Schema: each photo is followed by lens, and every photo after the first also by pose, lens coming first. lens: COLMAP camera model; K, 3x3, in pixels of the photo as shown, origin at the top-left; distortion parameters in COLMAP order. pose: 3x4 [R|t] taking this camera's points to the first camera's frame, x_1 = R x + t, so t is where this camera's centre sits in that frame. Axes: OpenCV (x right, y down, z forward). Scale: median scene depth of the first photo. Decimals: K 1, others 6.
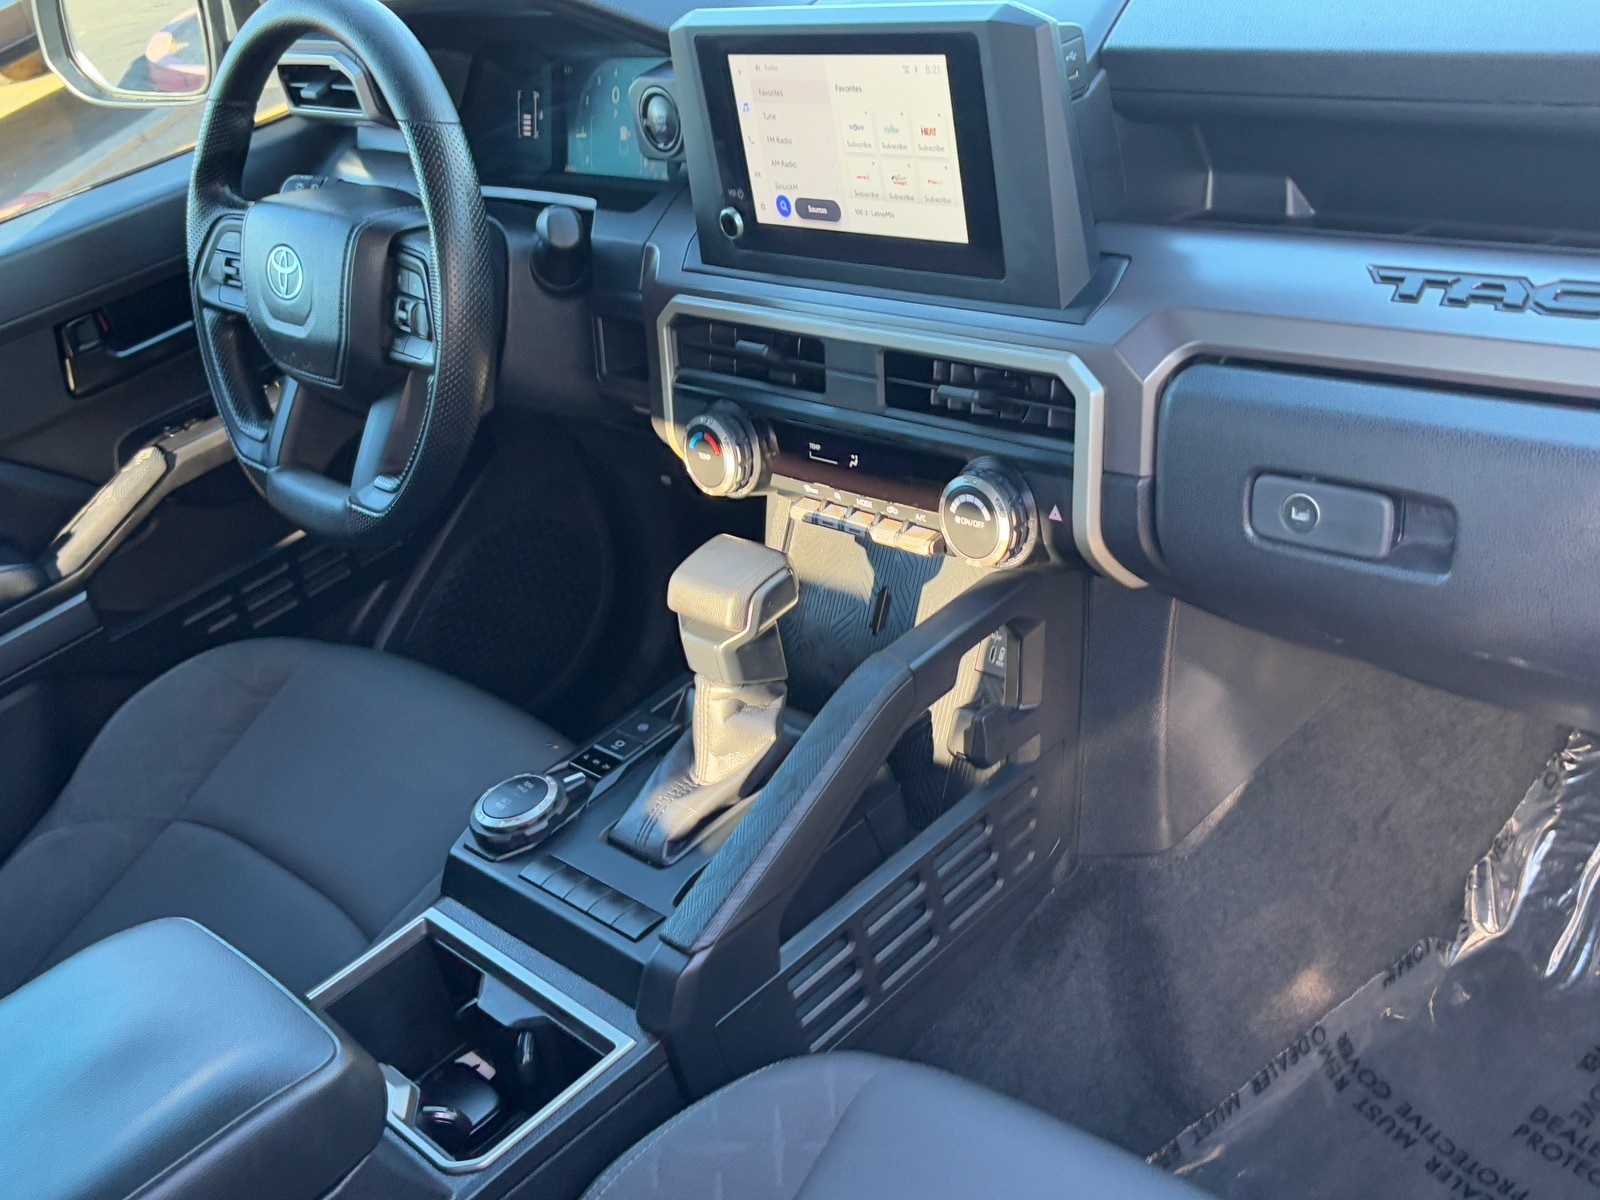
lens RADIAL K [[1772.5, 0, 800.0], [0, 1772.5, 600.0], [0, 0, 1]] dist [0.292351, -1.083471]
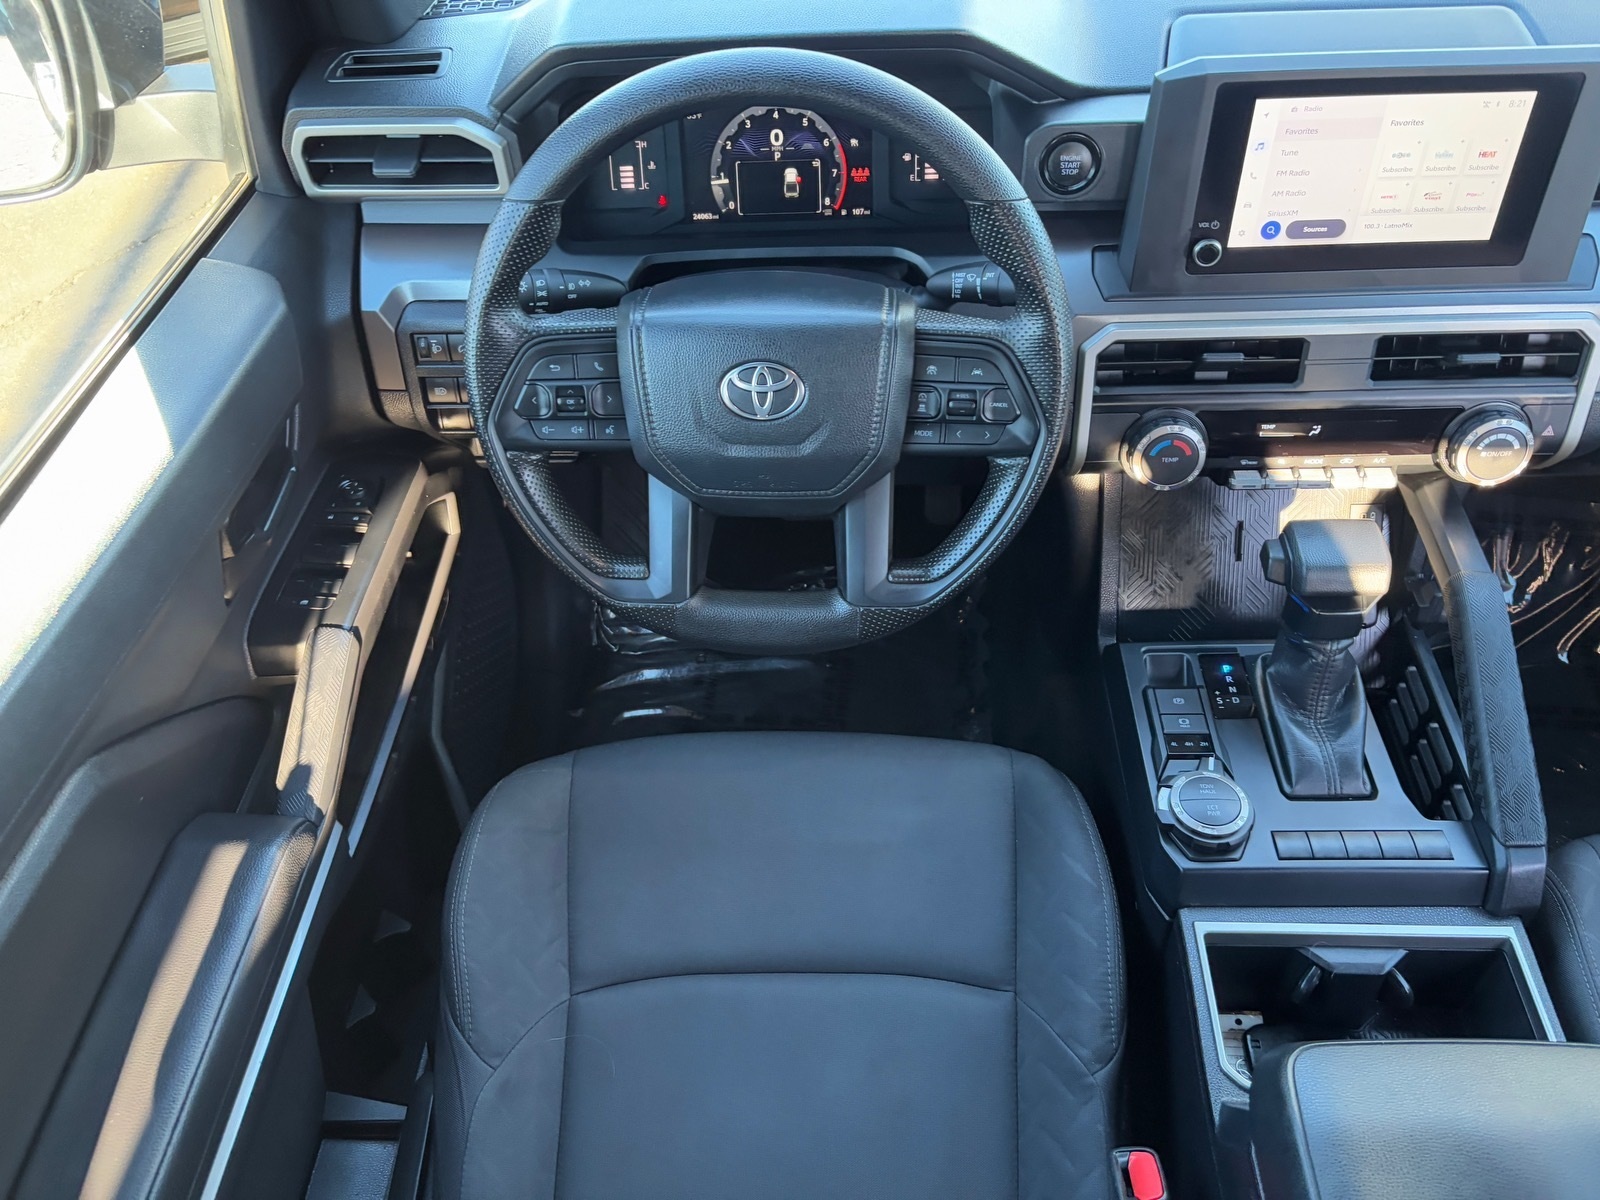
lens RADIAL K [[1207.3, 0, 804.9], [0, 1207.3, 600.0], [0, 0, 1]] dist [0.048583, -0.059722]
pose [[0.700248, -0.345133, 0.624929, -0.800938], [0.237994, 0.938155, 0.251442, -0.270603], [-0.673061, -0.027342, 0.739081, 0.636373]]
